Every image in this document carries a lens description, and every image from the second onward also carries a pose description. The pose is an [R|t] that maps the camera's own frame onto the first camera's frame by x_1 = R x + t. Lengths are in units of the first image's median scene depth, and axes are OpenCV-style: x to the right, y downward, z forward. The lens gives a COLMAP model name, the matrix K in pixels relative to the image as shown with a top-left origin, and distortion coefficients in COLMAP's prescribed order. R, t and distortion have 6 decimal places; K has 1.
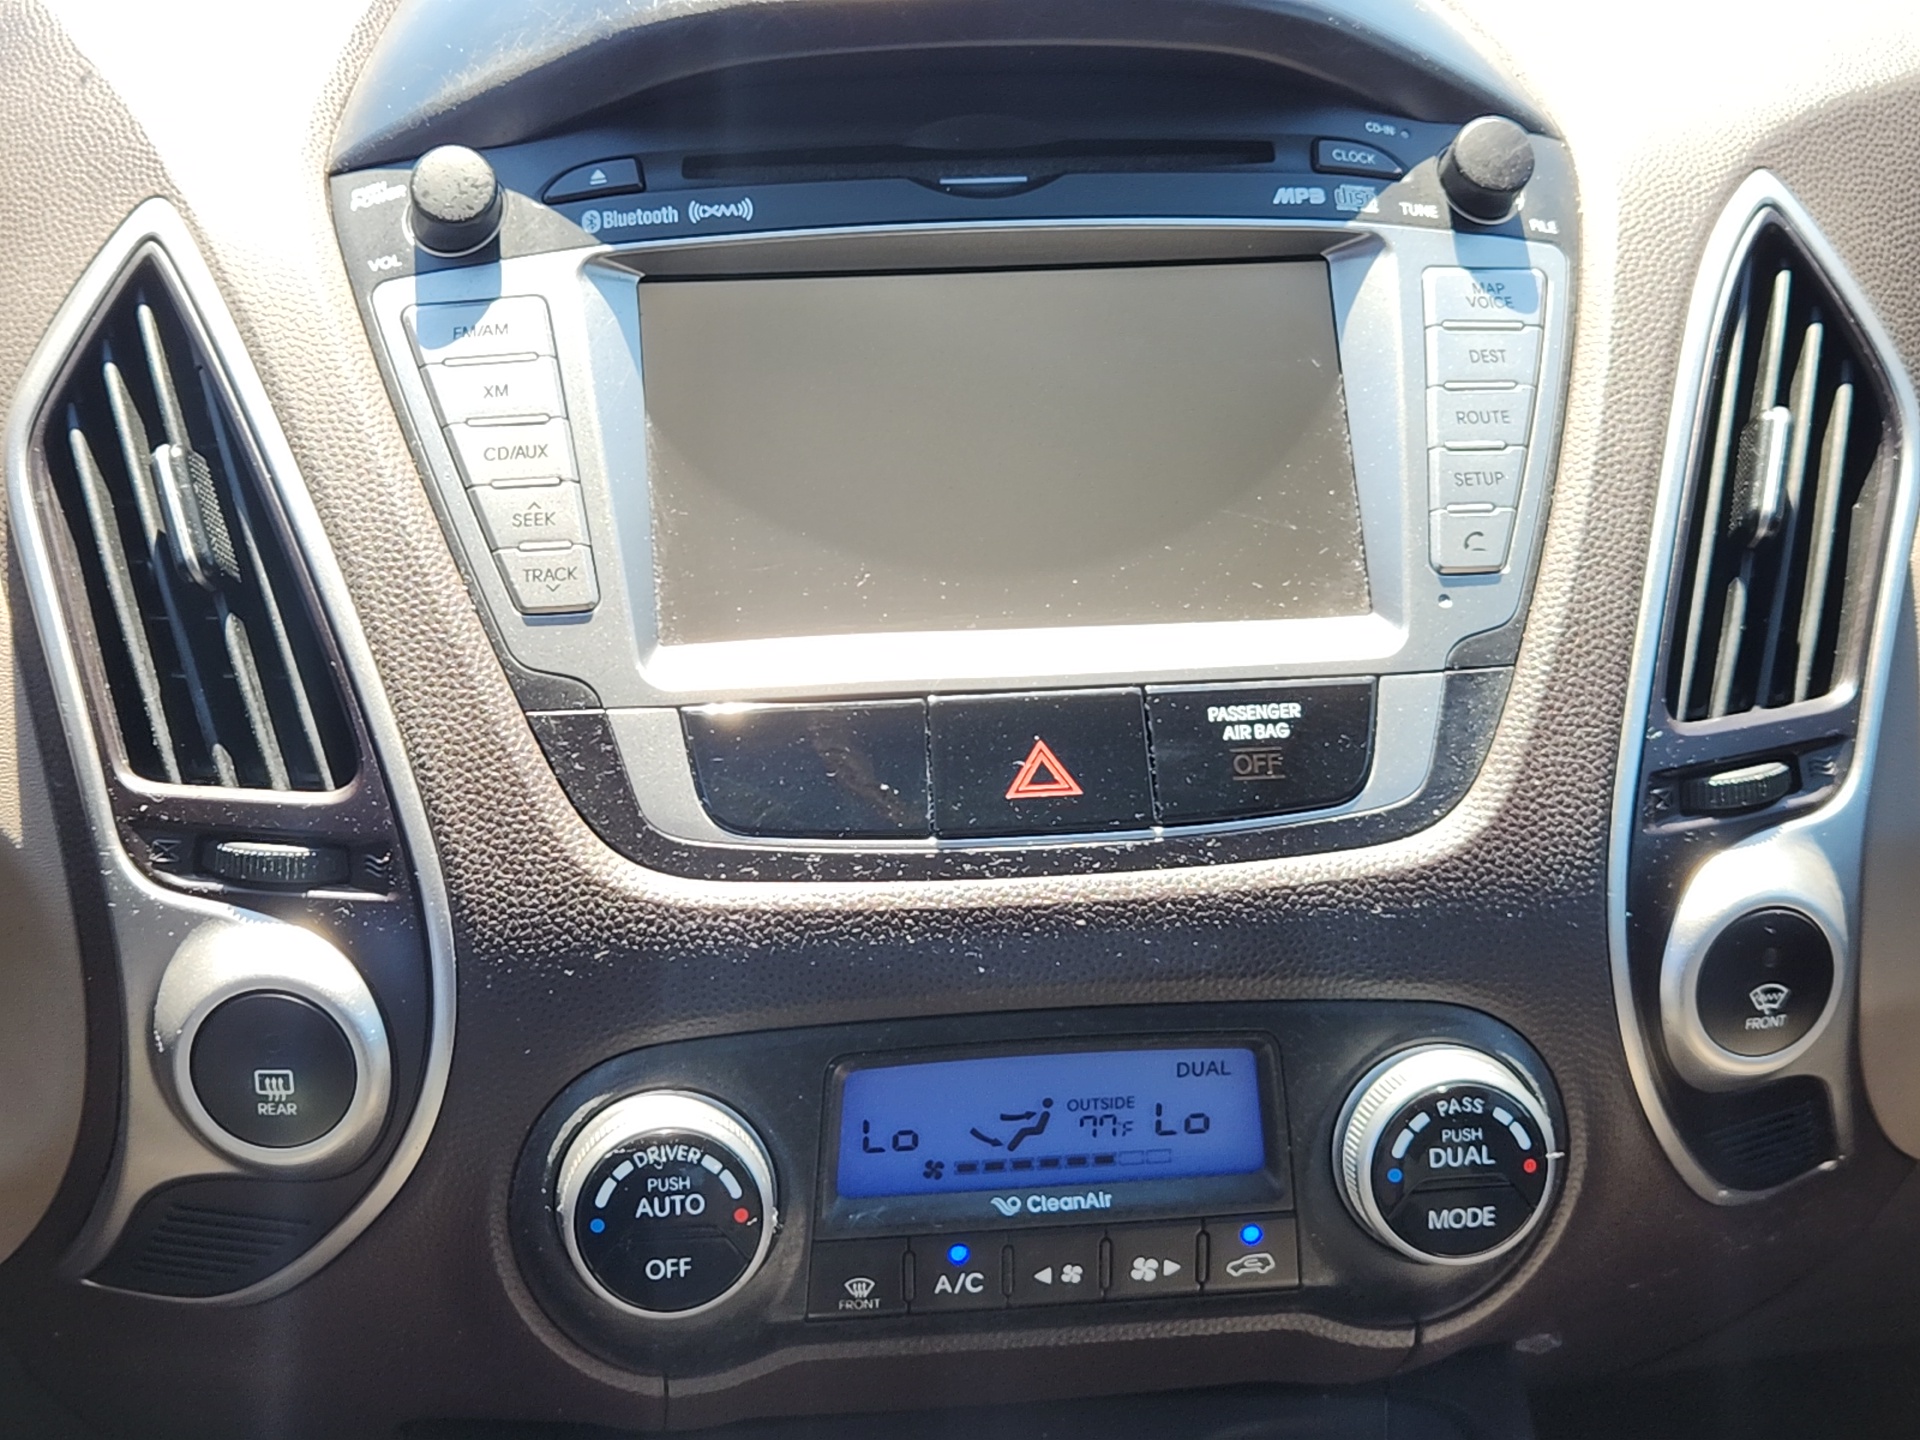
lens RADIAL K [[2864.0, 0, 960.0], [0, 2864.0, 720.0], [0, 0, 1]] dist [0.154386, -0.615516]
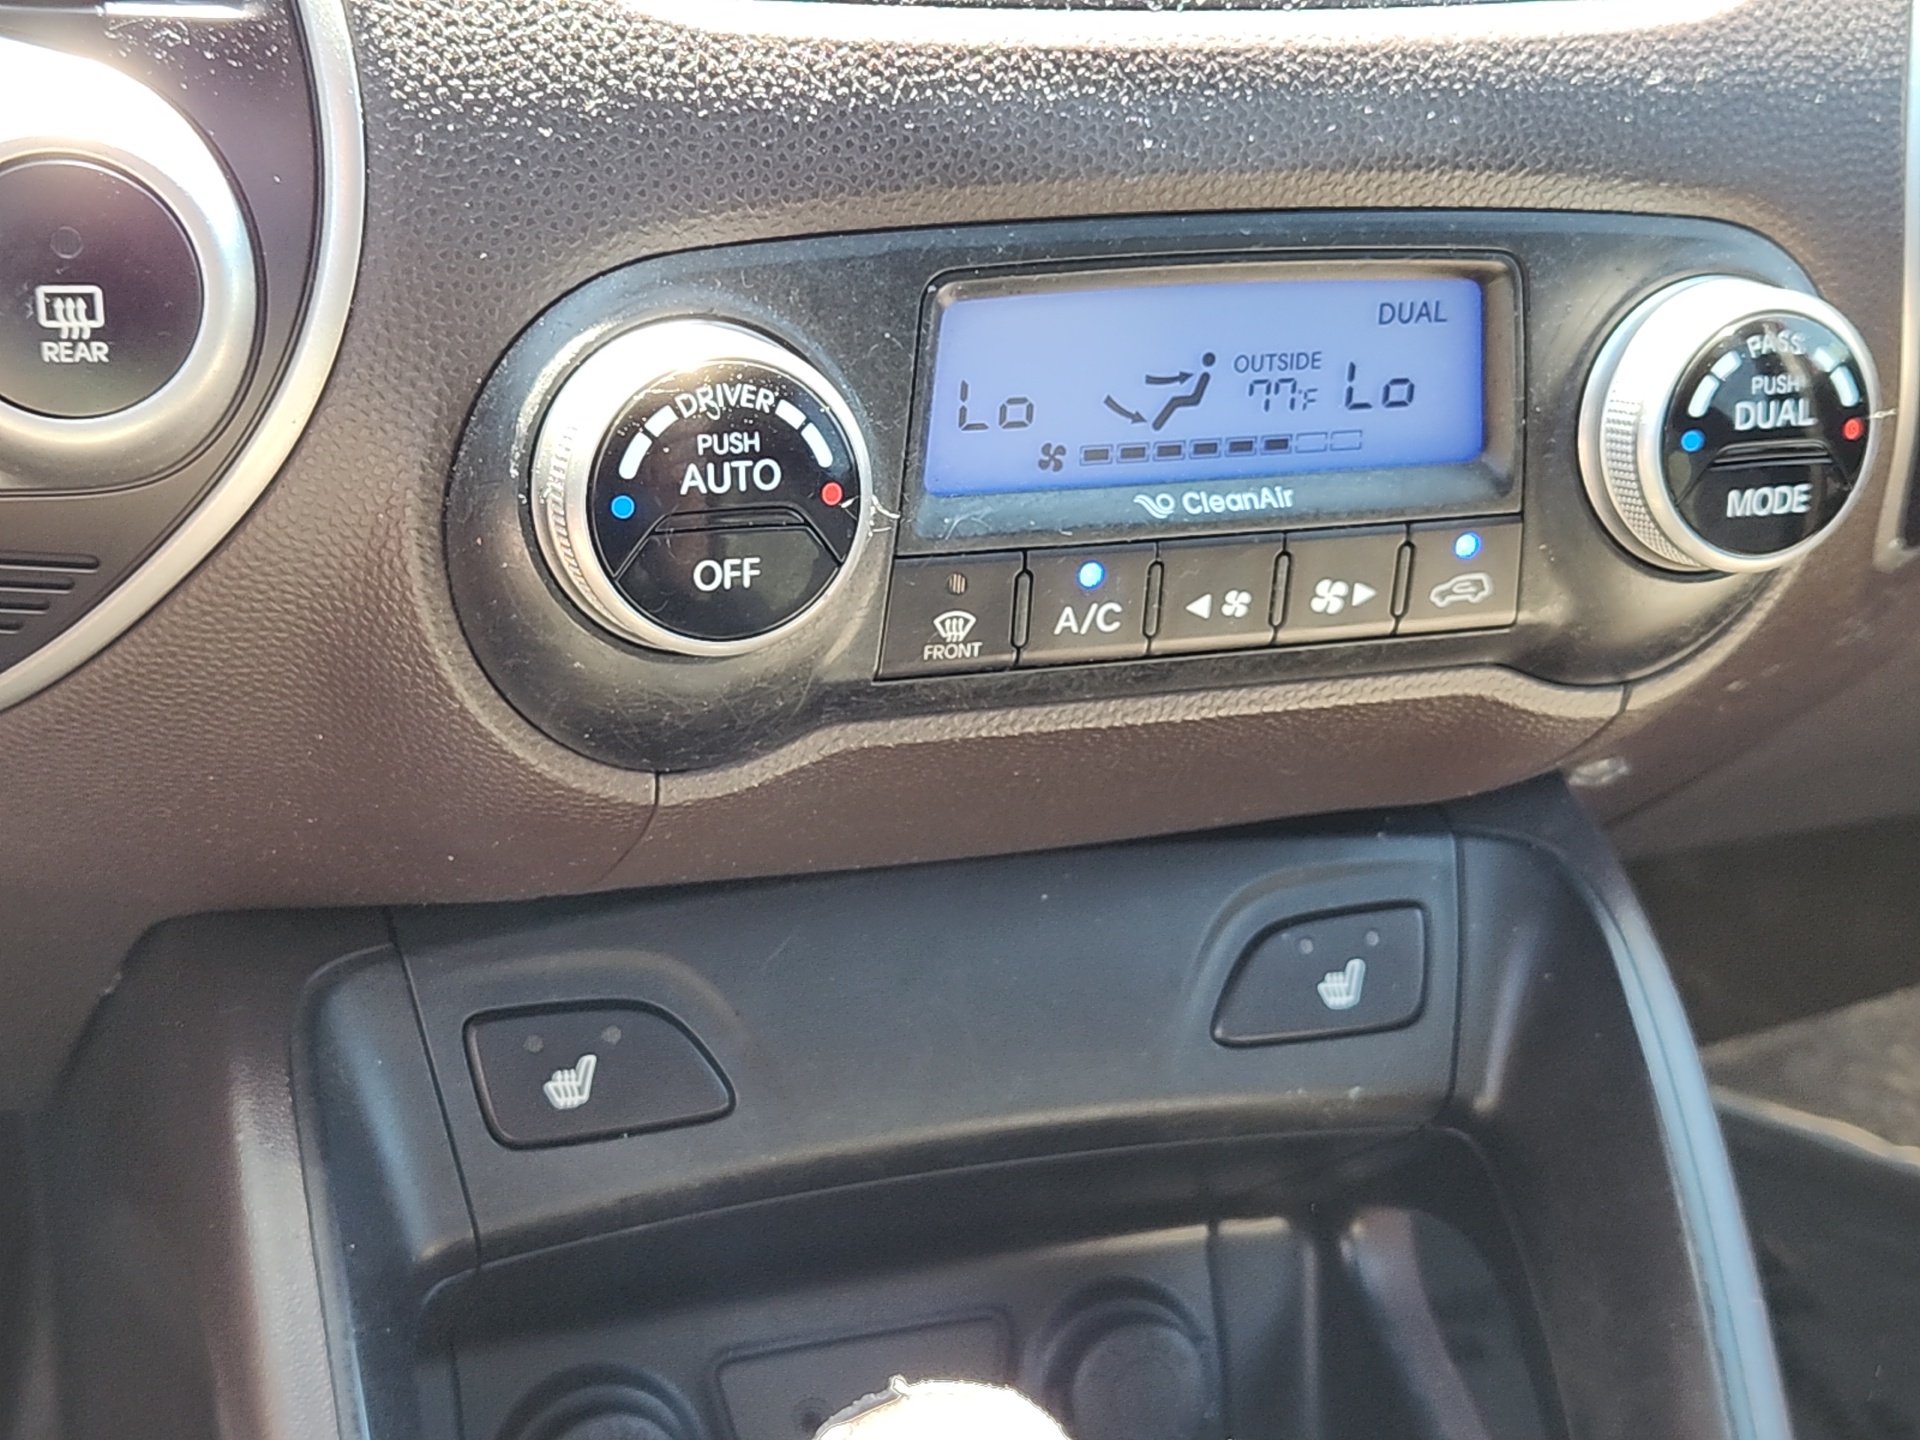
lens RADIAL K [[2864.0, 0, 960.0], [0, 2864.0, 720.0], [0, 0, 1]] dist [0.154386, -0.615516]
pose [[0.972154, -0.031700, 0.232188, -0.196184], [0.011725, 0.996147, 0.086910, 0.161195], [-0.234048, -0.081768, 0.968780, 0.332045]]
